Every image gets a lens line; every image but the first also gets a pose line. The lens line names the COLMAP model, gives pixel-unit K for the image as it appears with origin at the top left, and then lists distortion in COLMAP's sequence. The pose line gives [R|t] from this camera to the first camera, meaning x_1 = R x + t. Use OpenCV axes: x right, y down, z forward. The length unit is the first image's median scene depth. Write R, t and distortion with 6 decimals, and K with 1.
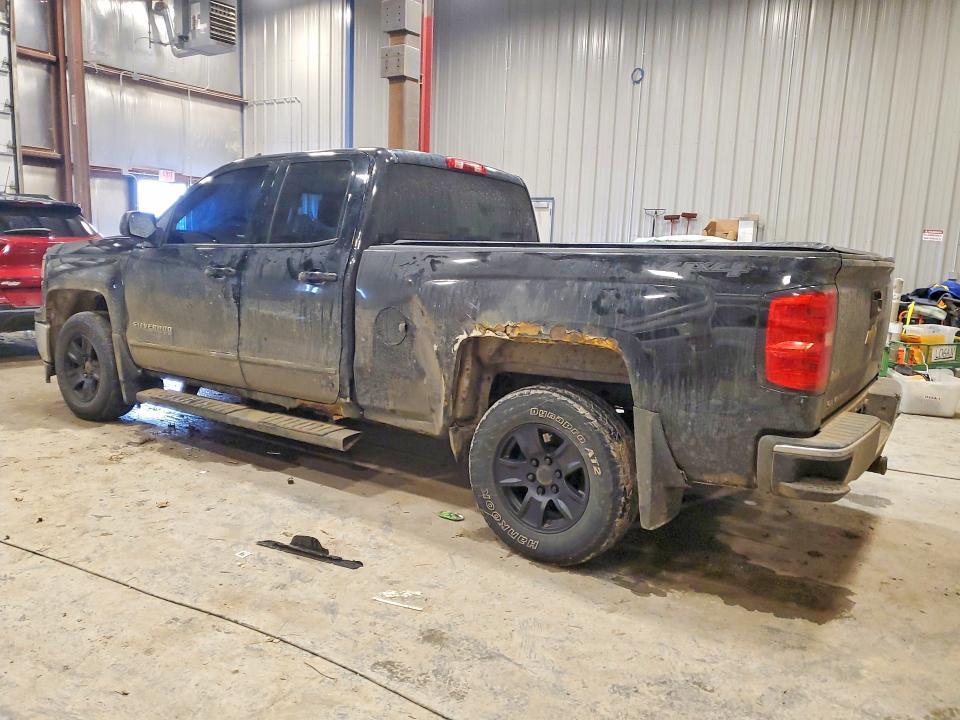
lens RADIAL K [[770.4, 0, 479.1], [0, 770.4, 361.9], [0, 0, 1]] dist [-0.001406, 0.002142]
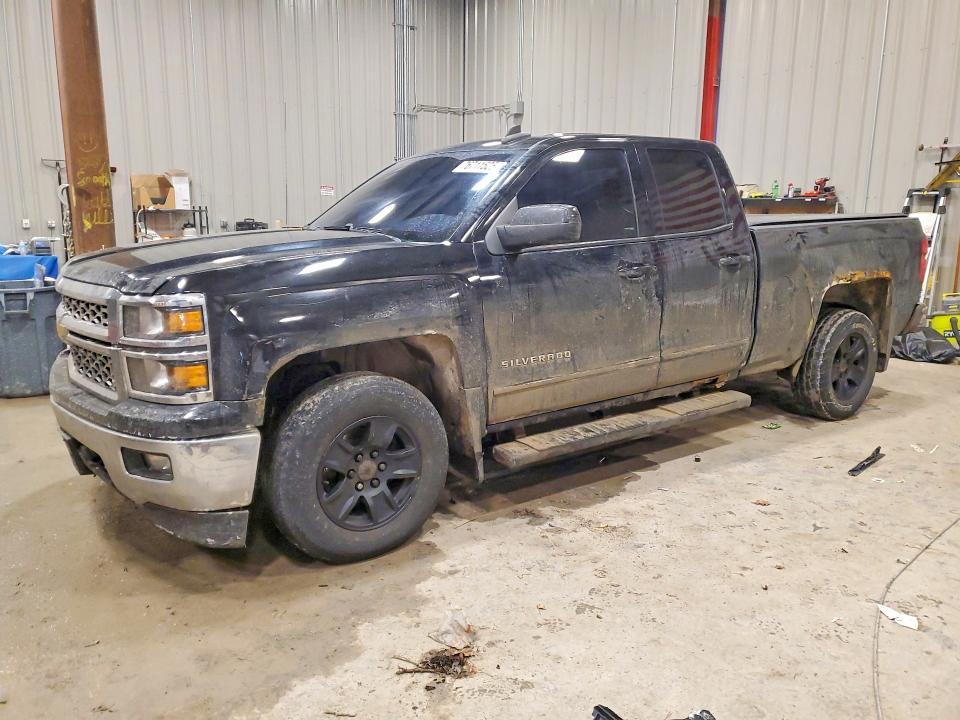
lens RADIAL K [[770.4, 0, 479.1], [0, 770.4, 360.1], [0, 0, 1]] dist [-0.001406, 0.002142]
pose [[0.326443, -0.226570, 0.917661, -1.270582], [0.155874, 0.970459, 0.184156, -0.215001], [-0.932276, 0.082923, 0.352116, 0.894545]]
